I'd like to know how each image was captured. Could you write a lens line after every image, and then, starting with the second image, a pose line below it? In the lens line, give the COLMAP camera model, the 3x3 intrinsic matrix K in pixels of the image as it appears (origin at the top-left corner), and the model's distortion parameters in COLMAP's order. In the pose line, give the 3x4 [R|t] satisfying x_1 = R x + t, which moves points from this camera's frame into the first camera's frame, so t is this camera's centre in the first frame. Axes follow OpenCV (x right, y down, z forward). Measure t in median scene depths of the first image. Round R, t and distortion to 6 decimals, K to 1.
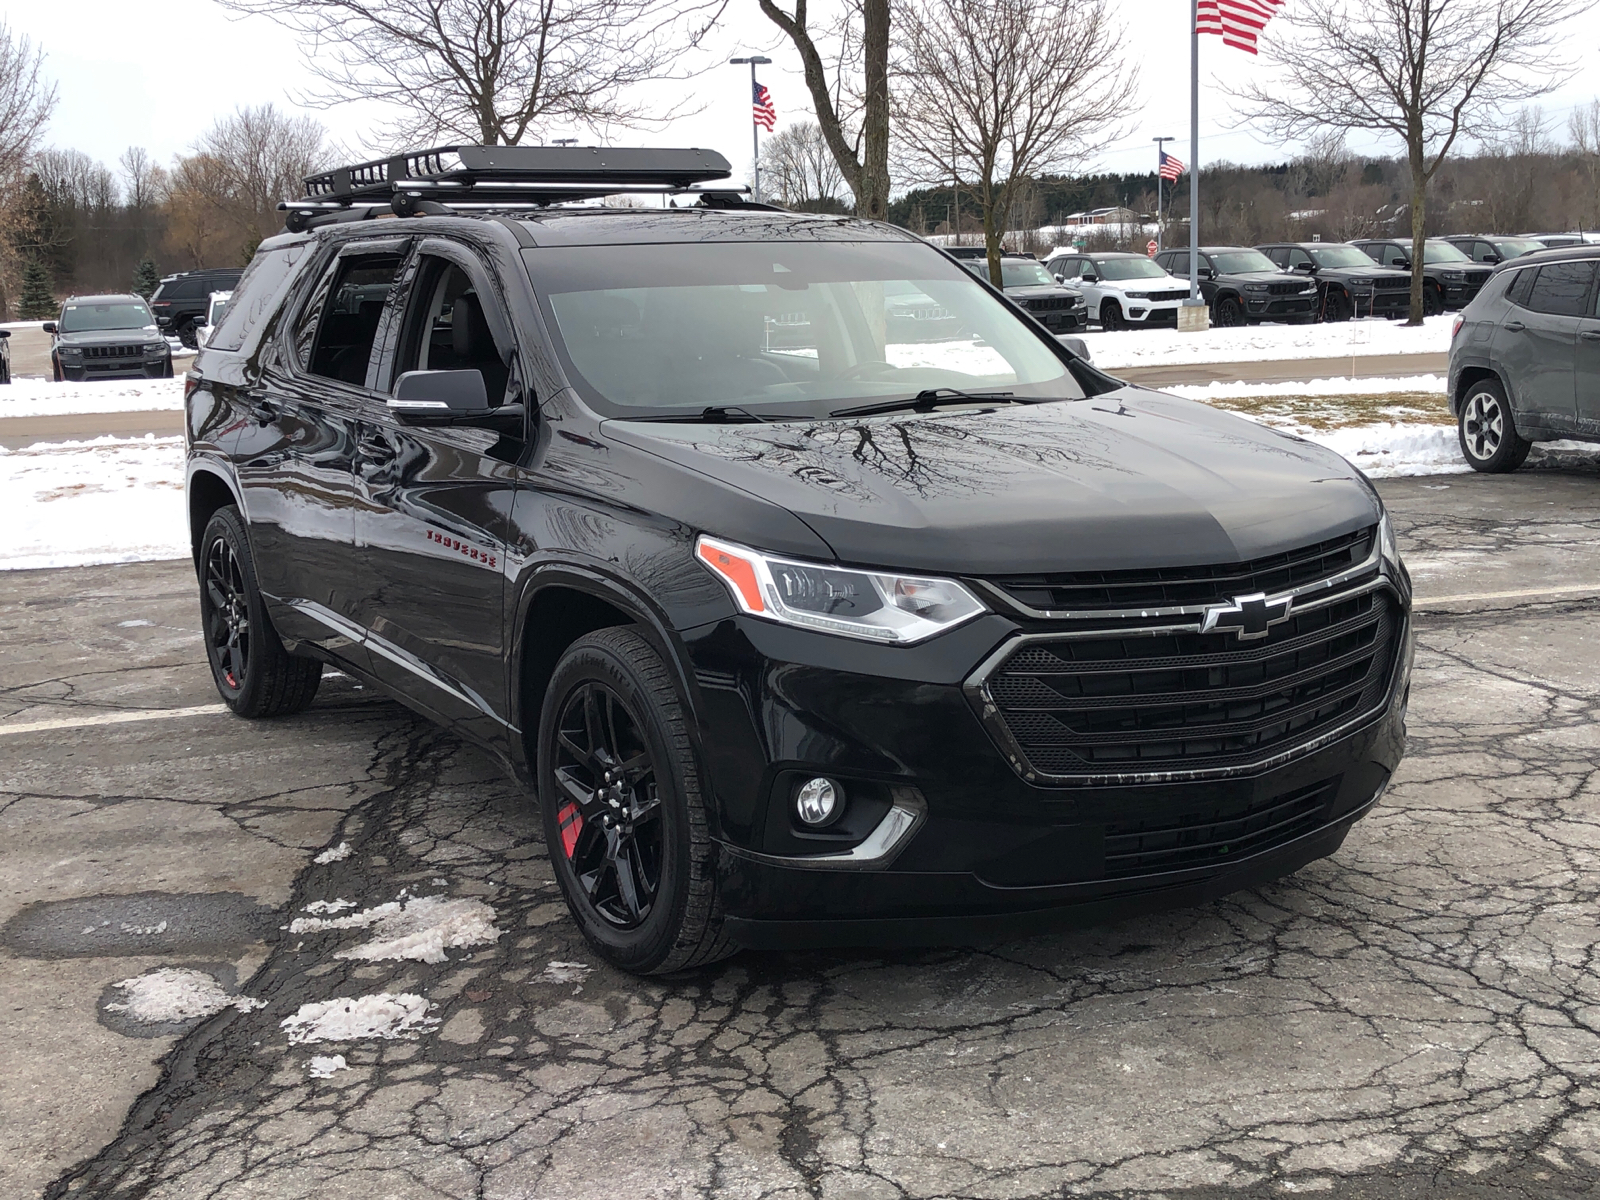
lens RADIAL K [[1838.5, 0, 793.7], [0, 1838.5, 520.8], [0, 0, 1]] dist [0.104920, -0.295329]
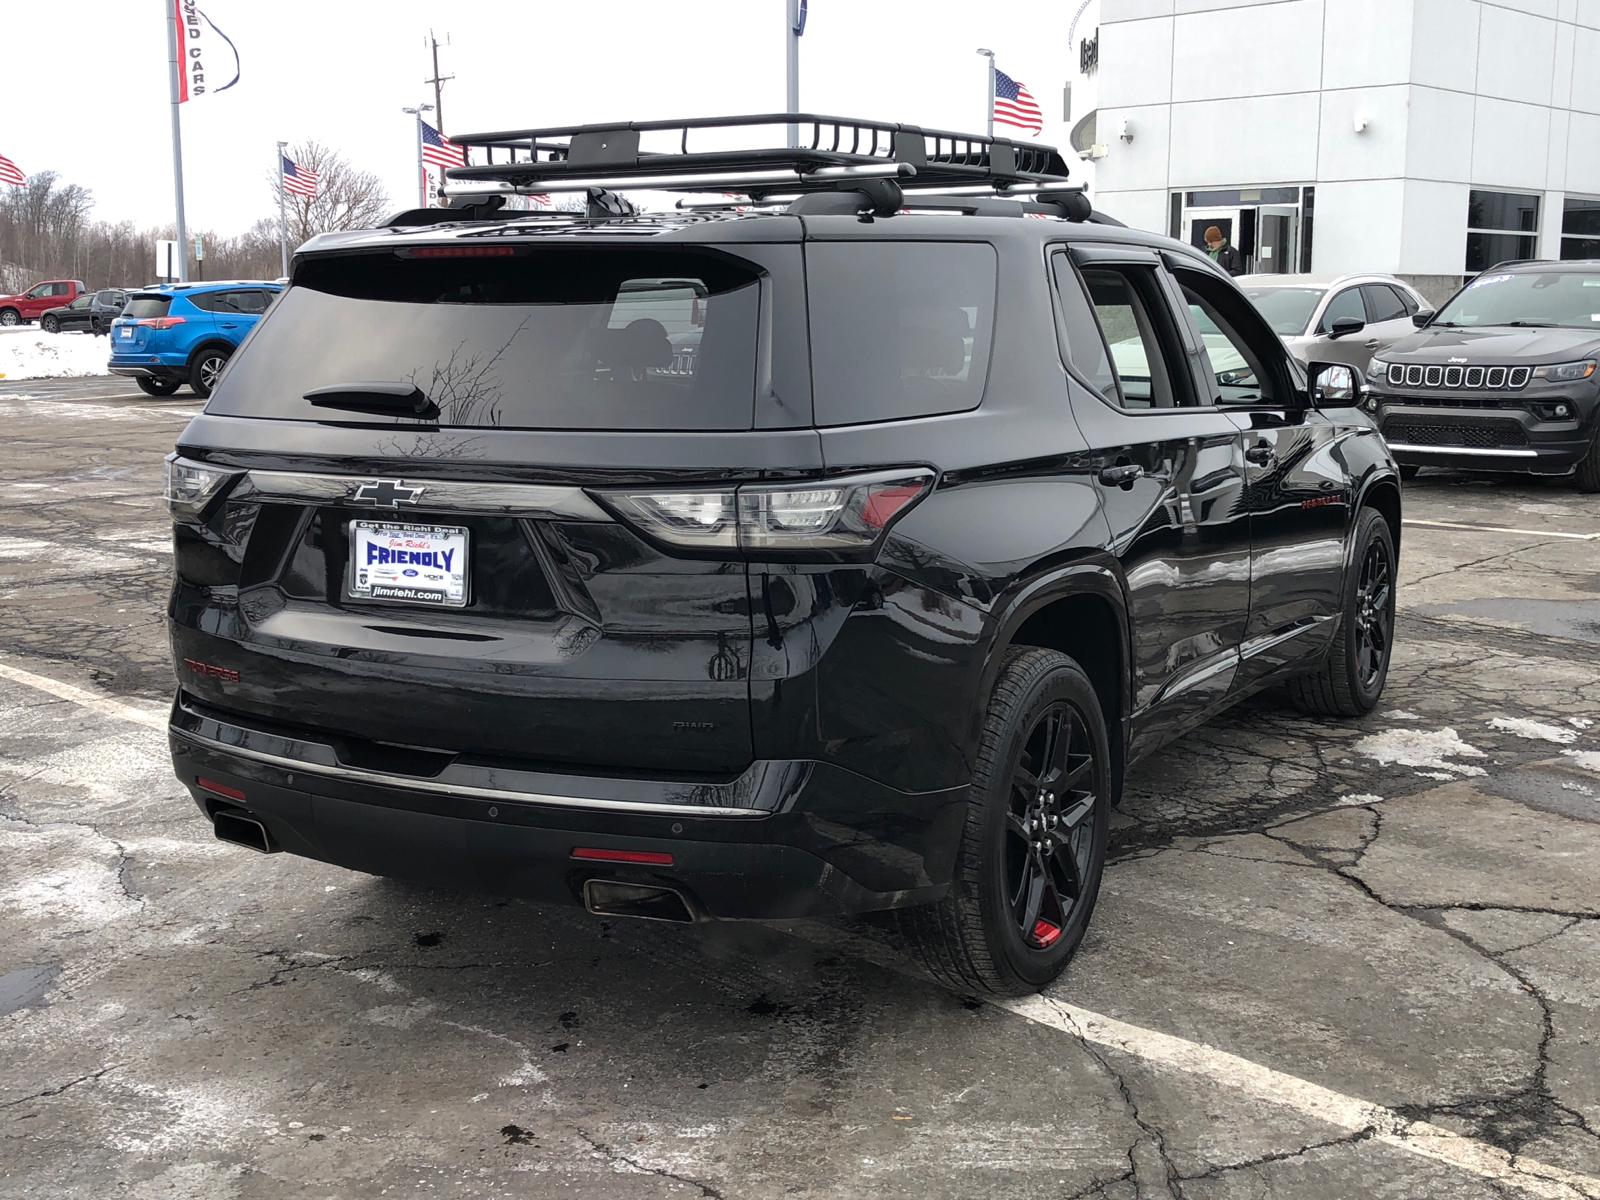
lens RADIAL K [[1838.5, 0, 793.7], [0, 1838.5, 520.8], [0, 0, 1]] dist [0.104920, -0.295329]
pose [[-0.467928, -0.076290, 0.880468, -1.449851], [0.138950, 0.977525, 0.158546, -0.289062], [-0.872775, 0.196529, -0.446811, 2.403442]]
